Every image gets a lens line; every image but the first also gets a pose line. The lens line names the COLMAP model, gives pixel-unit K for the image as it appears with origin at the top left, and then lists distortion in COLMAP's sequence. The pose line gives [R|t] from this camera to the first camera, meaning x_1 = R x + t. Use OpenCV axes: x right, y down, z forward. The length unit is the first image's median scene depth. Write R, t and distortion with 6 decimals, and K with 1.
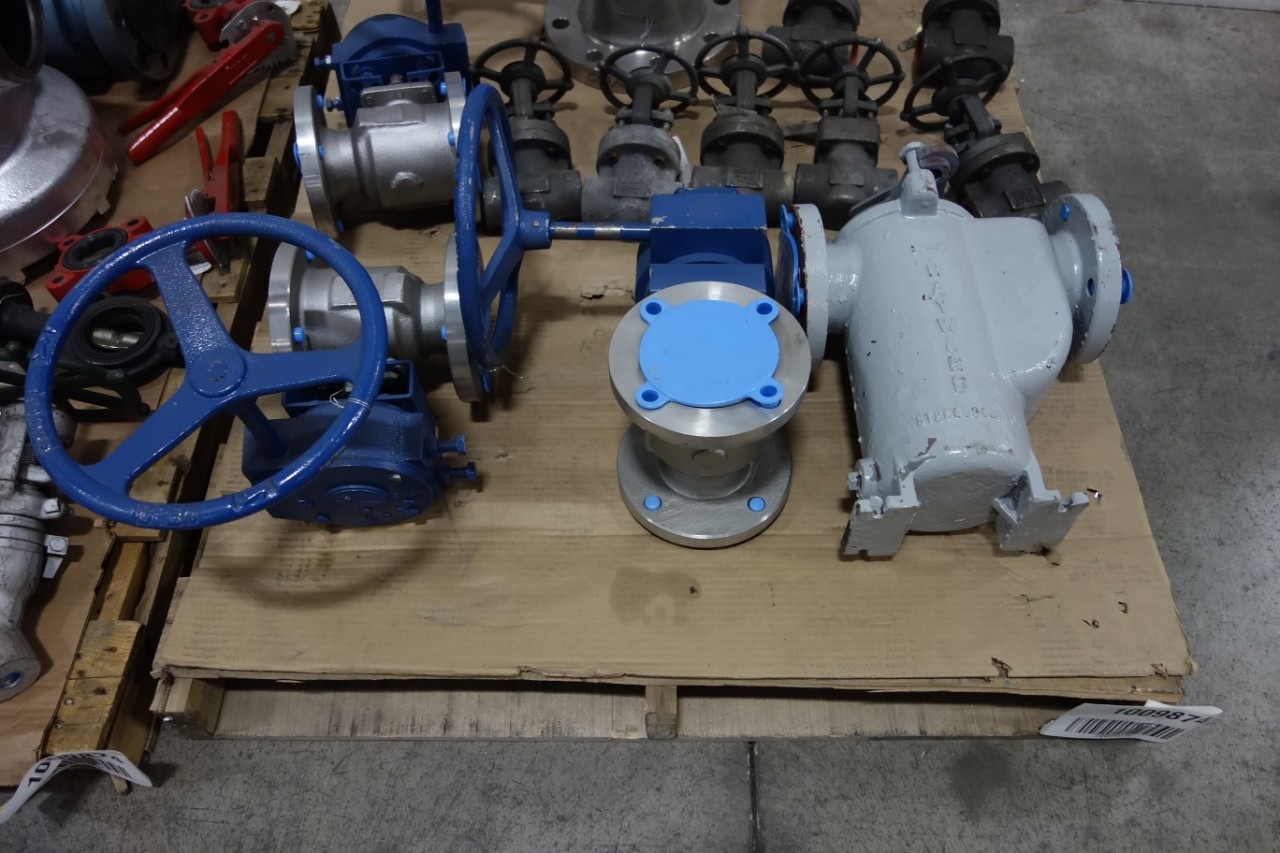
lens RADIAL K [[1009.9, 0, 640.0], [0, 1009.9, 426.5], [0, 0, 1]] dist [-0.011063, -0.017551]
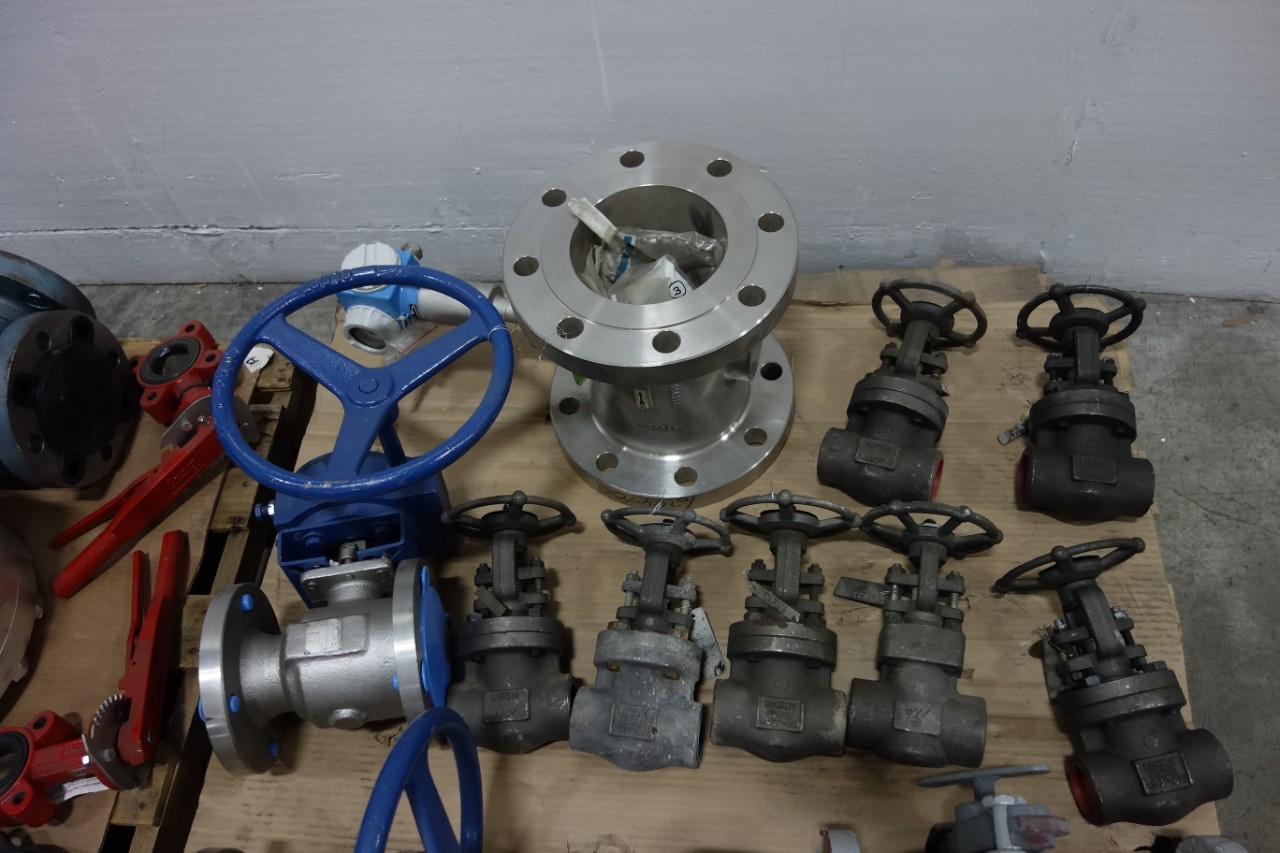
lens RADIAL K [[1009.9, 0, 640.0], [0, 1009.9, 426.5], [0, 0, 1]] dist [-0.011063, -0.017551]
pose [[0.994422, 0.013467, -0.104611, 0.072446], [-0.011157, 0.999682, 0.022633, -0.462814], [0.104882, -0.021340, 0.994256, 0.227125]]
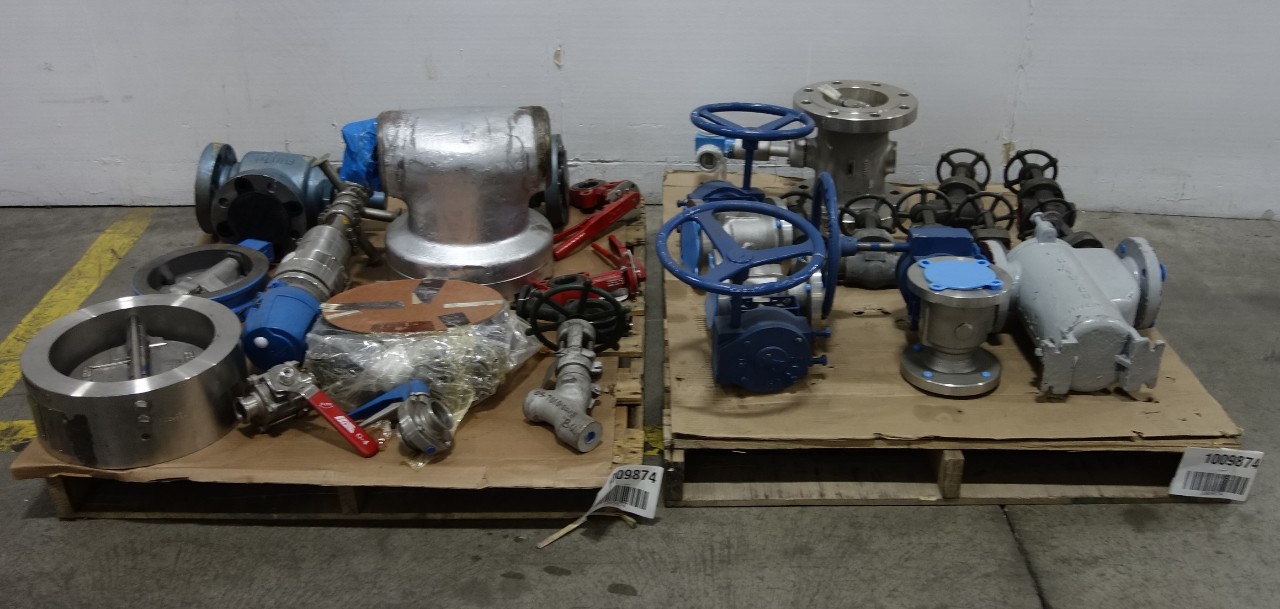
lens RADIAL K [[1278.9, 0, 640.0], [0, 1278.9, 304.5], [0, 0, 1]] dist [-0.025403, -0.003821]
pose [[0.999173, 0.008703, 0.039709, -0.487904], [0.012340, 0.865798, -0.500241, 0.908773], [-0.038733, 0.500317, 0.864975, -0.823428]]
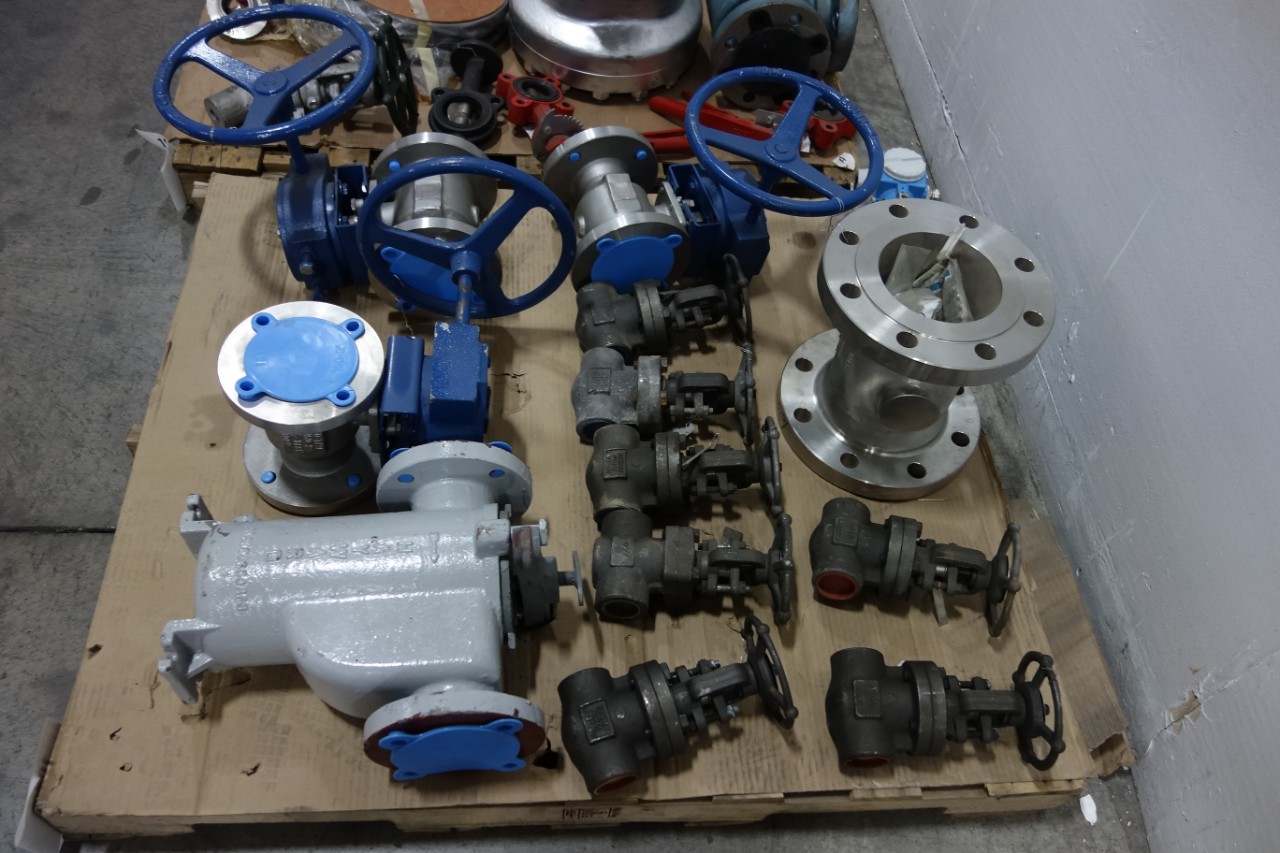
lens RADIAL K [[1009.9, 0, 640.0], [0, 1009.9, 426.5], [0, 0, 1]] dist [-0.011063, -0.017551]
pose [[0.078517, 0.827044, -0.556627, 0.631979], [-0.885298, 0.314556, 0.342494, -0.616491], [0.458348, 0.465889, 0.756878, 0.197446]]
